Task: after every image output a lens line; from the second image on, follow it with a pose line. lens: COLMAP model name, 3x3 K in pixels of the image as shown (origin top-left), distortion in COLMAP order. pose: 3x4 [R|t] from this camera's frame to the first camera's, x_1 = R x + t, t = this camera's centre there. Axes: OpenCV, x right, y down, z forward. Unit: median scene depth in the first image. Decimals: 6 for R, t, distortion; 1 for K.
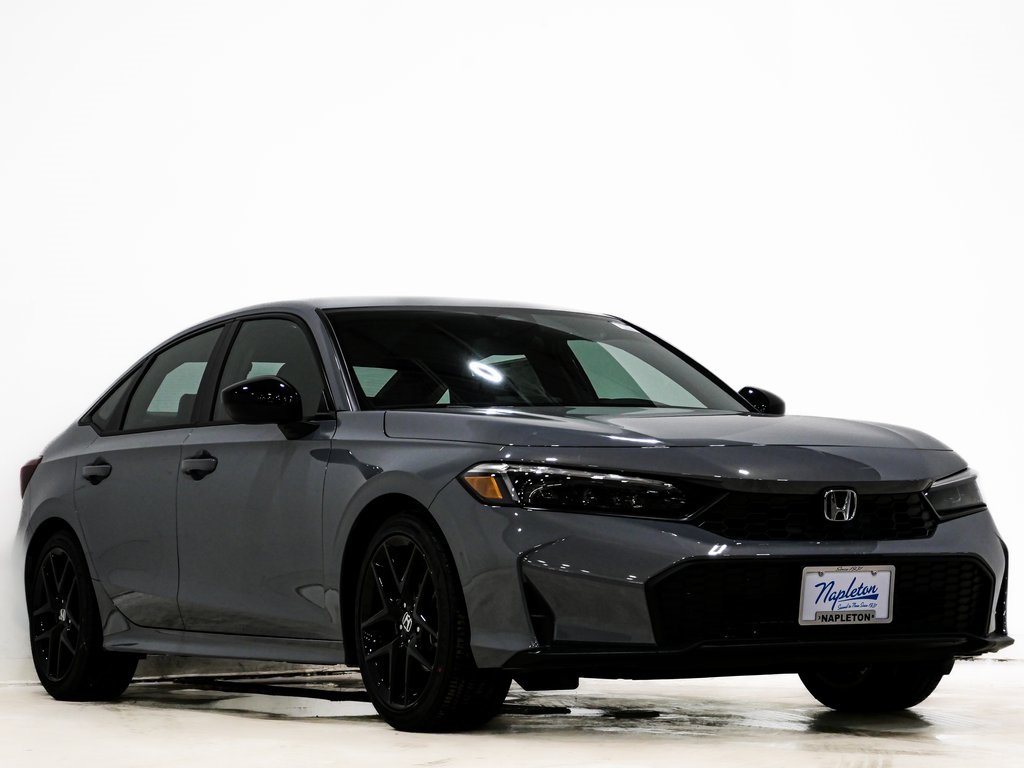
lens RADIAL K [[2938.0, 0, 512.0], [0, 2938.0, 384.0], [0, 0, 1]] dist [-0.007099, 0.289273]
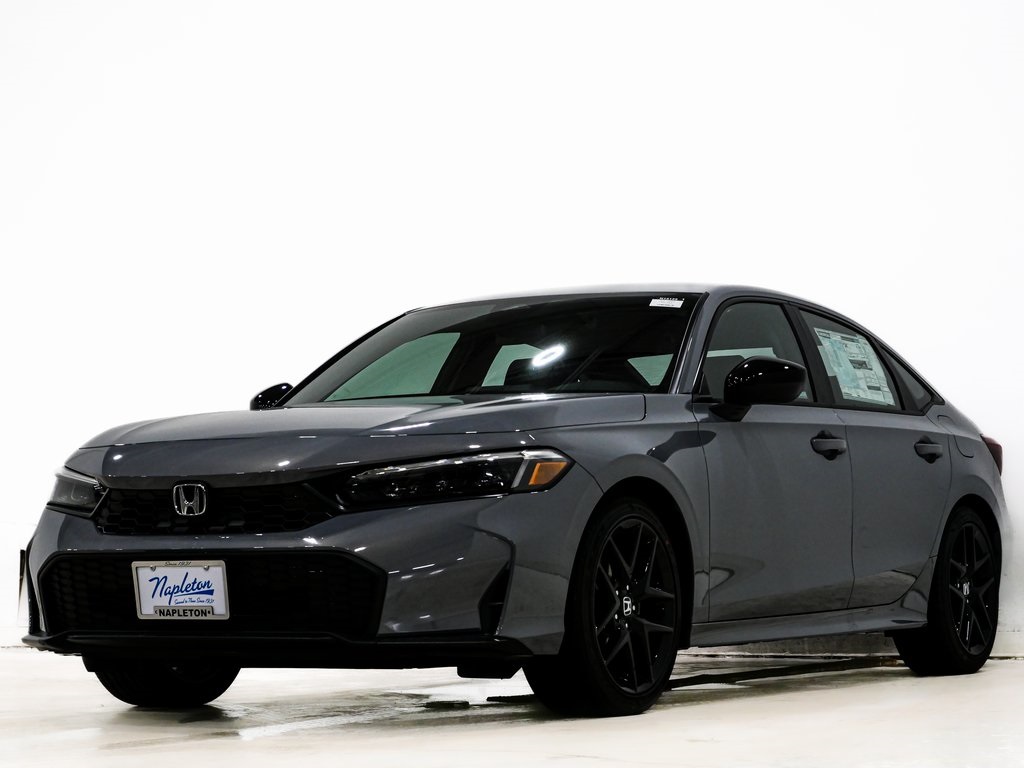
lens RADIAL K [[2818.3, 0, 512.0], [0, 2818.3, 384.0], [0, 0, 1]] dist [0.914486, -22.597288]
pose [[0.492809, -0.043024, -0.869073, 1.004385], [0.057034, 0.998226, -0.017077, 0.025083], [0.868266, -0.041151, 0.494389, 0.623335]]
